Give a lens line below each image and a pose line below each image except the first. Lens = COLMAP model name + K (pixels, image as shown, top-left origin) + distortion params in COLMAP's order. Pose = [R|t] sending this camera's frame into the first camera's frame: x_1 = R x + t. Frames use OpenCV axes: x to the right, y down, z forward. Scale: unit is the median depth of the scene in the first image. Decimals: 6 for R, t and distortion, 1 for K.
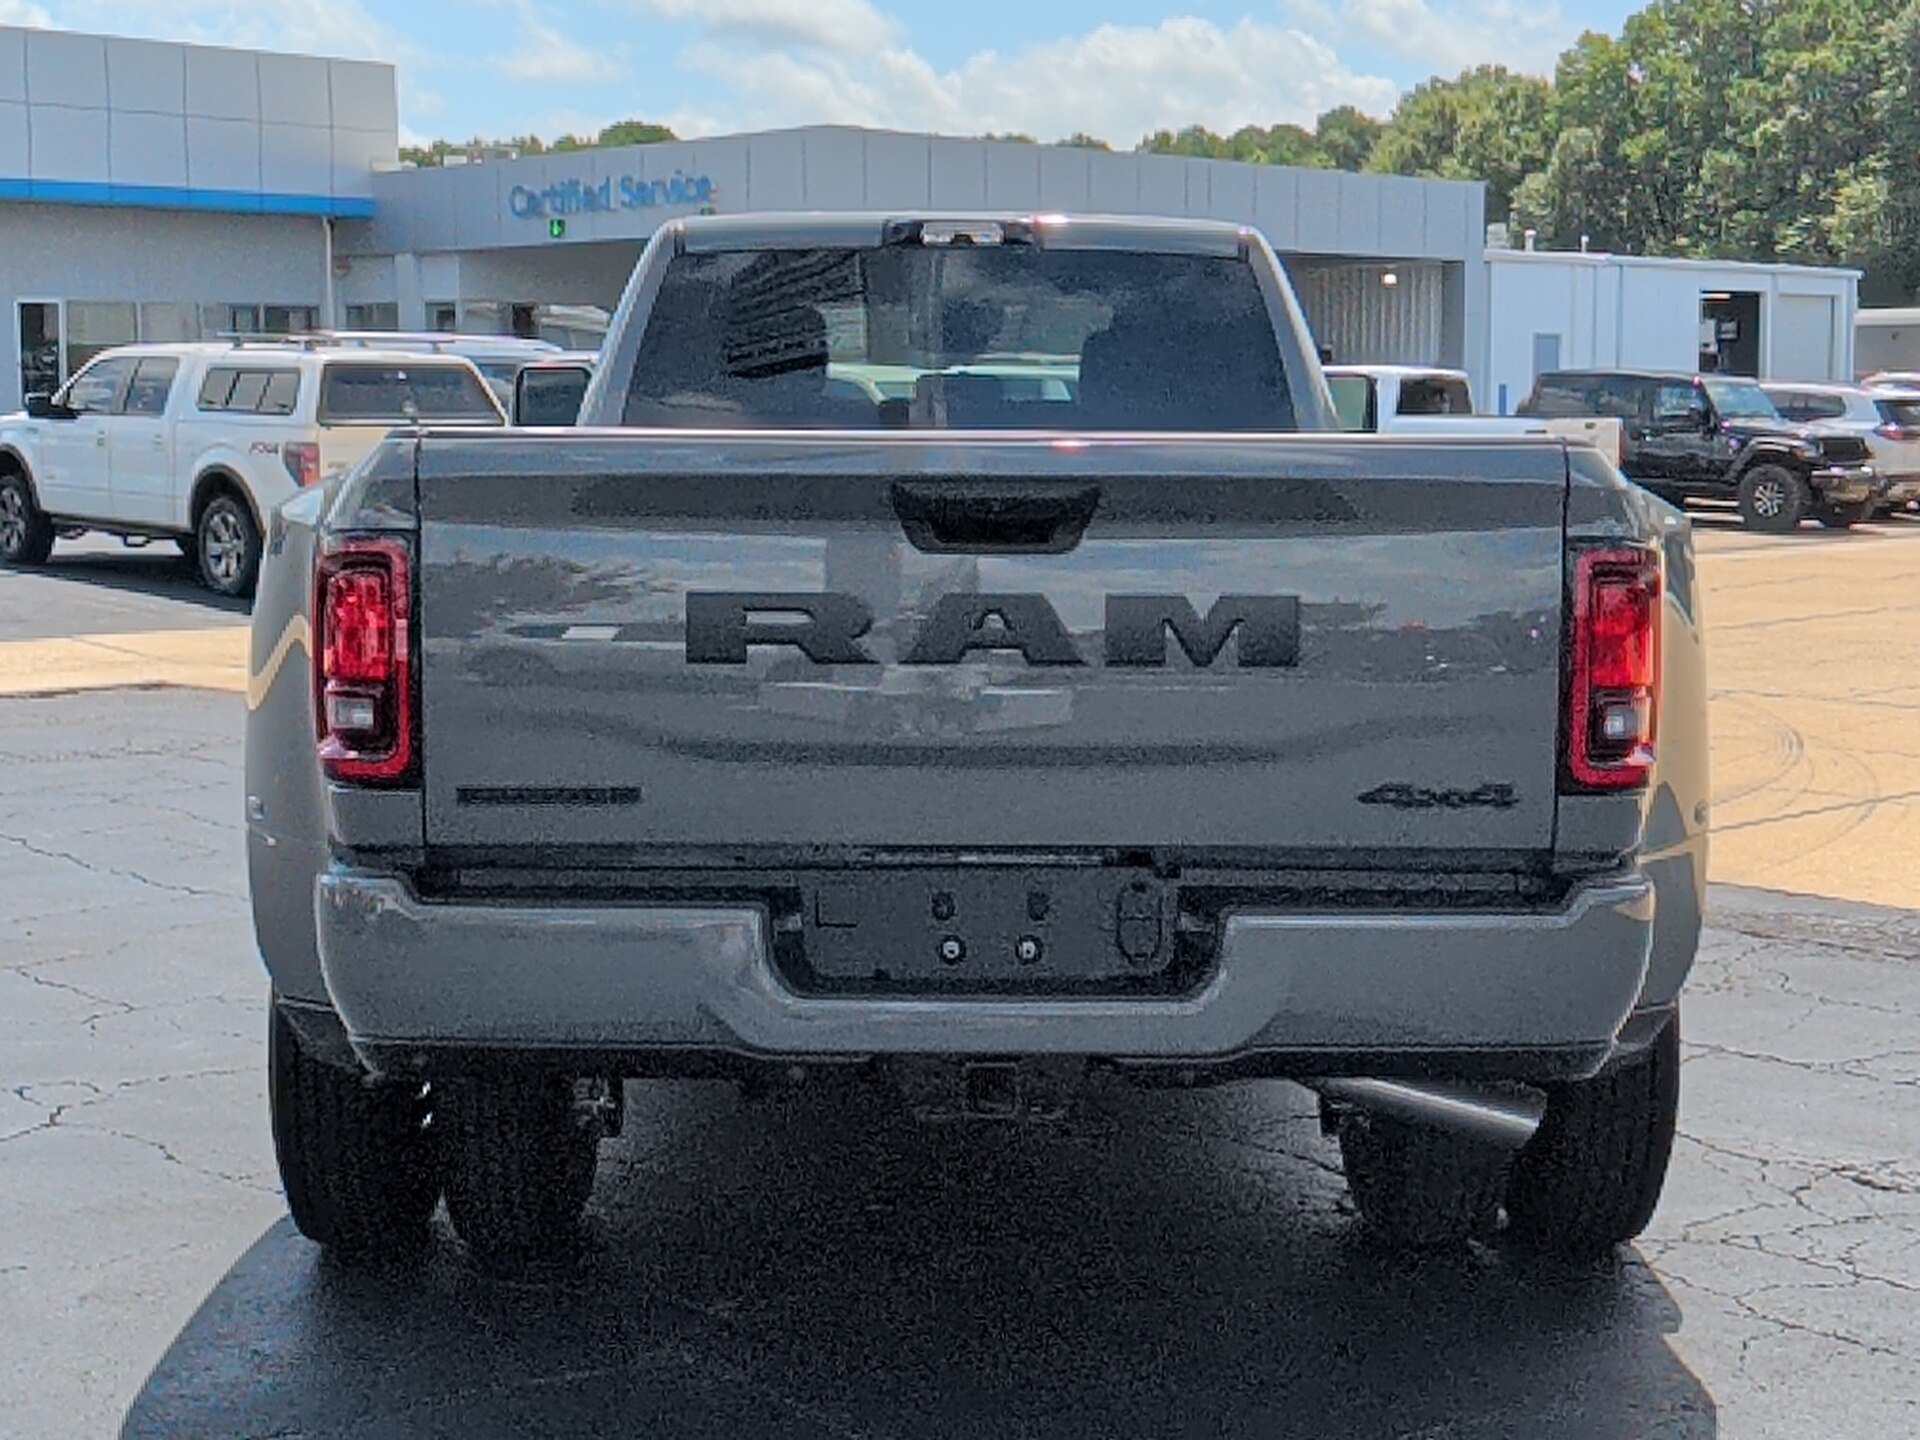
lens RADIAL K [[2731.3, 0, 960.0], [0, 2731.3, 720.0], [0, 0, 1]] dist [0.250726, -1.037804]
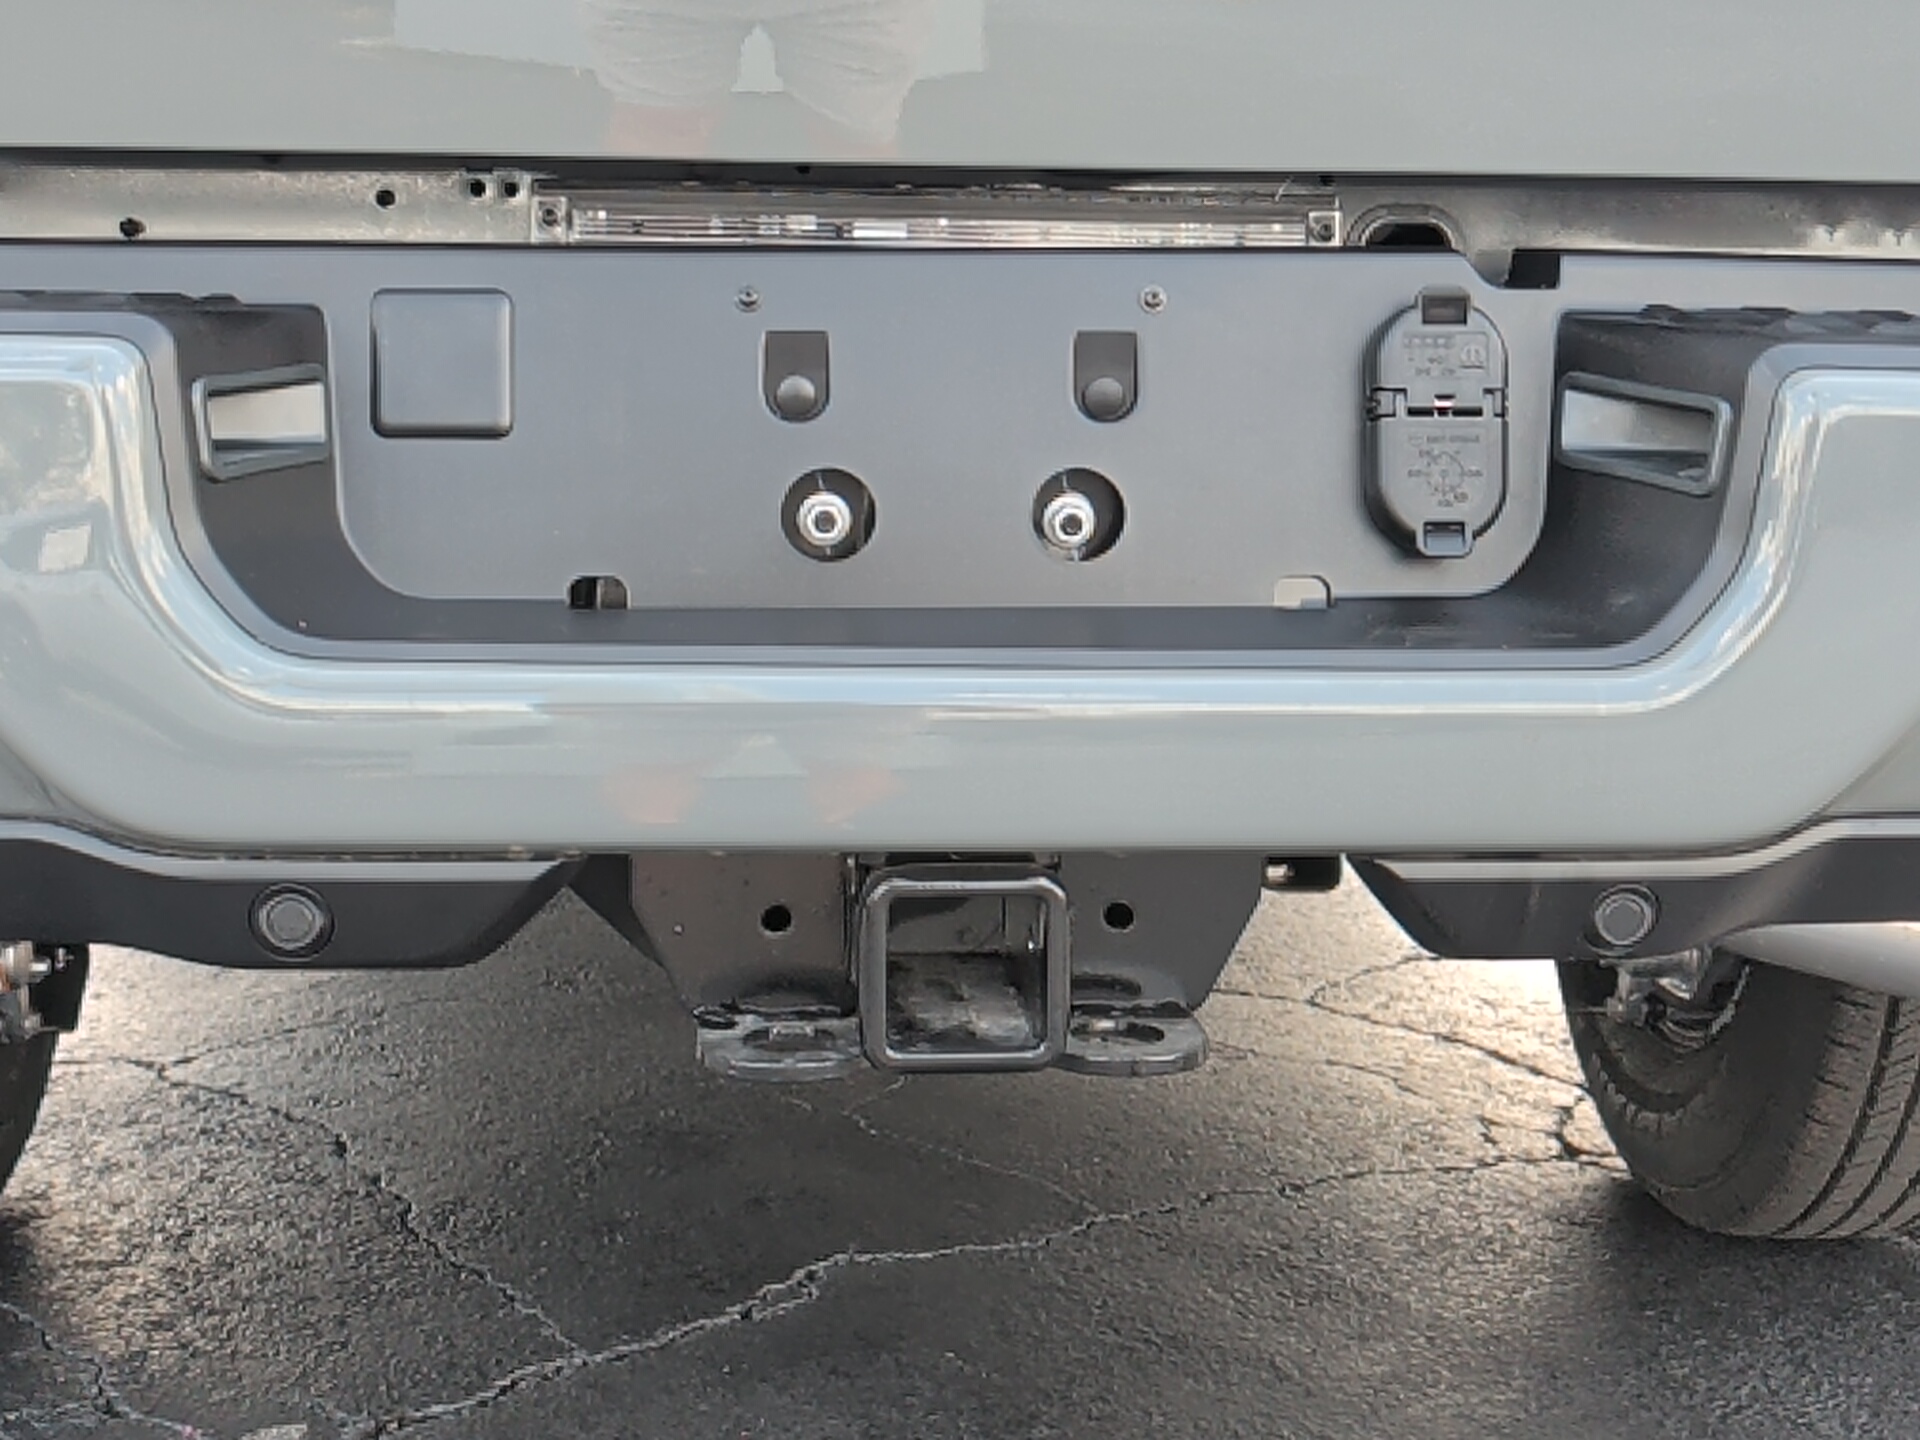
lens RADIAL K [[2731.3, 0, 960.0], [0, 2731.3, 720.0], [0, 0, 1]] dist [0.250726, -1.037804]
pose [[0.997819, -0.002589, 0.065956, -0.003911], [-0.002220, 0.997349, 0.072726, 0.038575], [-0.065969, -0.072714, 0.995169, 0.315929]]
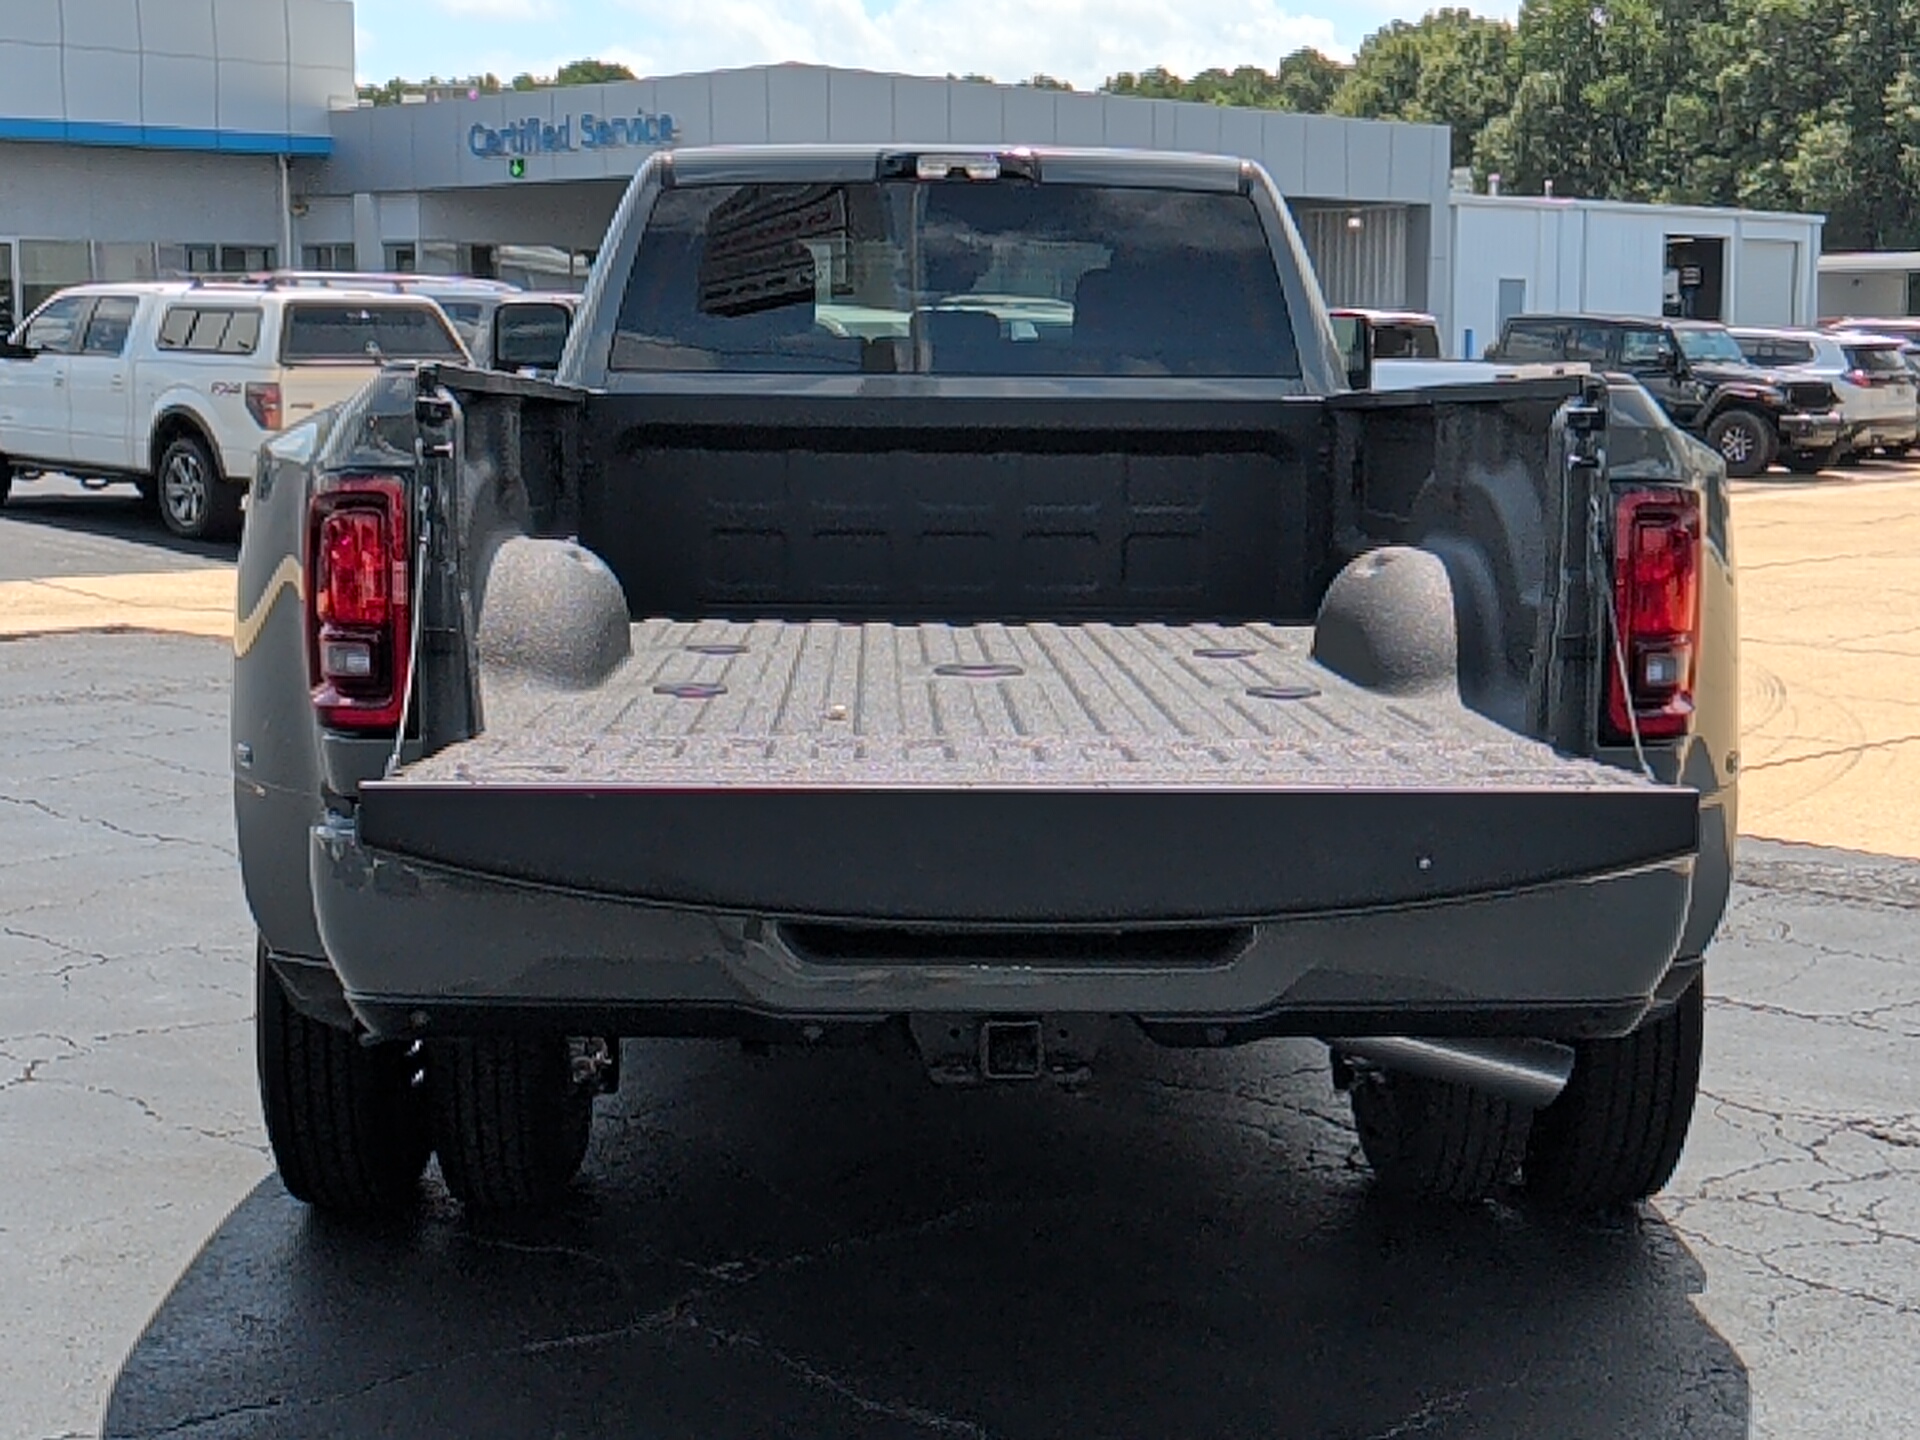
lens RADIAL K [[2731.3, 0, 960.0], [0, 2731.3, 720.0], [0, 0, 1]] dist [0.250726, -1.037804]
pose [[0.999886, 0.000783, 0.015049, -0.009842], [-0.001083, 0.999802, 0.019879, -0.000232], [-0.015030, -0.019893, 0.999689, 0.015648]]
